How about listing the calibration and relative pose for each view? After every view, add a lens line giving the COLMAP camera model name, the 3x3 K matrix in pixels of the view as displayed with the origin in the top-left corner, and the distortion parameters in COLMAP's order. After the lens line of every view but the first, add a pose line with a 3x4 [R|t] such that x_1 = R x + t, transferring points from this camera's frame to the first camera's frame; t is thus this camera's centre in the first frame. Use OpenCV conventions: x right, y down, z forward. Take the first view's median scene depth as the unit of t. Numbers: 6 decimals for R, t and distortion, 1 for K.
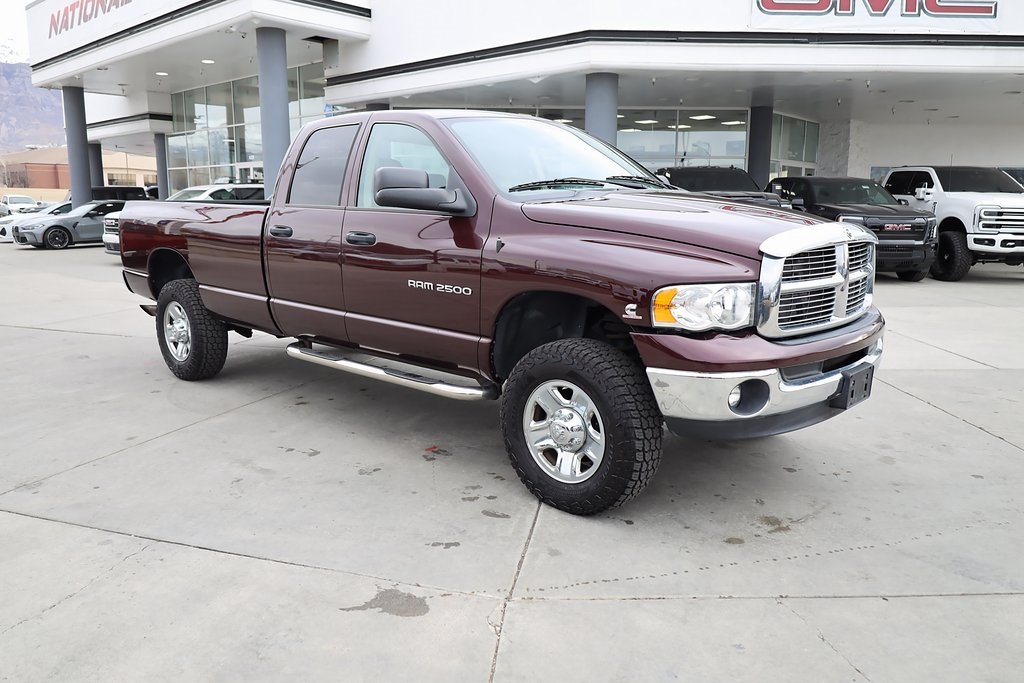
lens RADIAL K [[776.8, 0, 512.0], [0, 776.8, 341.5], [0, 0, 1]] dist [-0.011399, 0.004409]
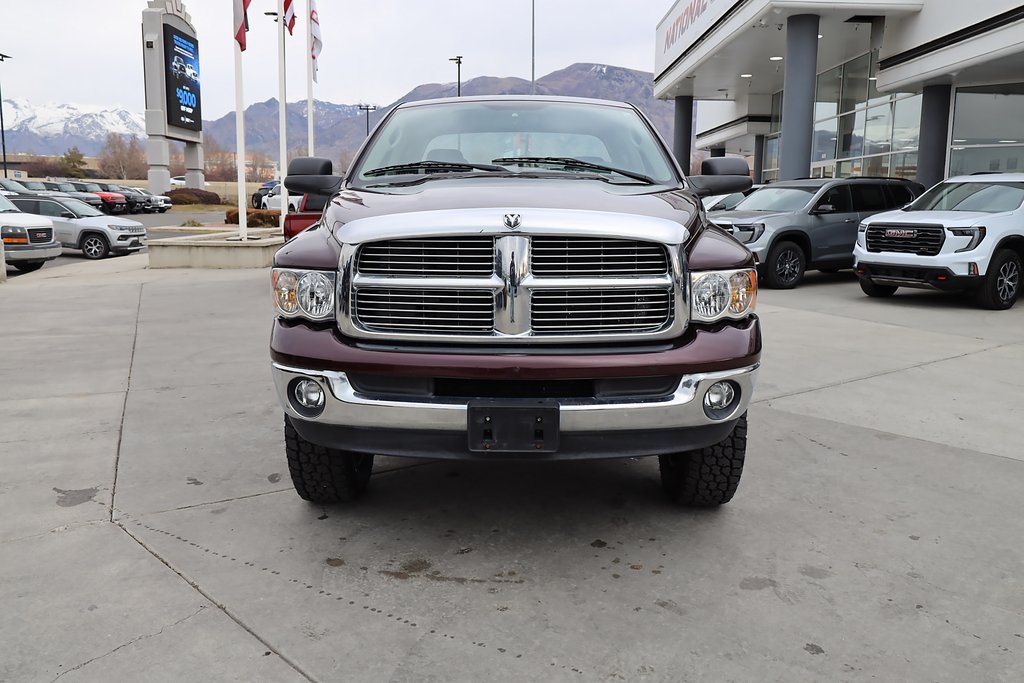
lens RADIAL K [[827.8, 0, 512.0], [0, 827.8, 341.5], [0, 0, 1]] dist [-0.003713, -0.001162]
pose [[0.672976, 0.128081, -0.728491, 0.873529], [-0.140969, 0.989051, 0.043665, -0.050620], [0.726107, 0.073310, 0.683663, 0.388588]]
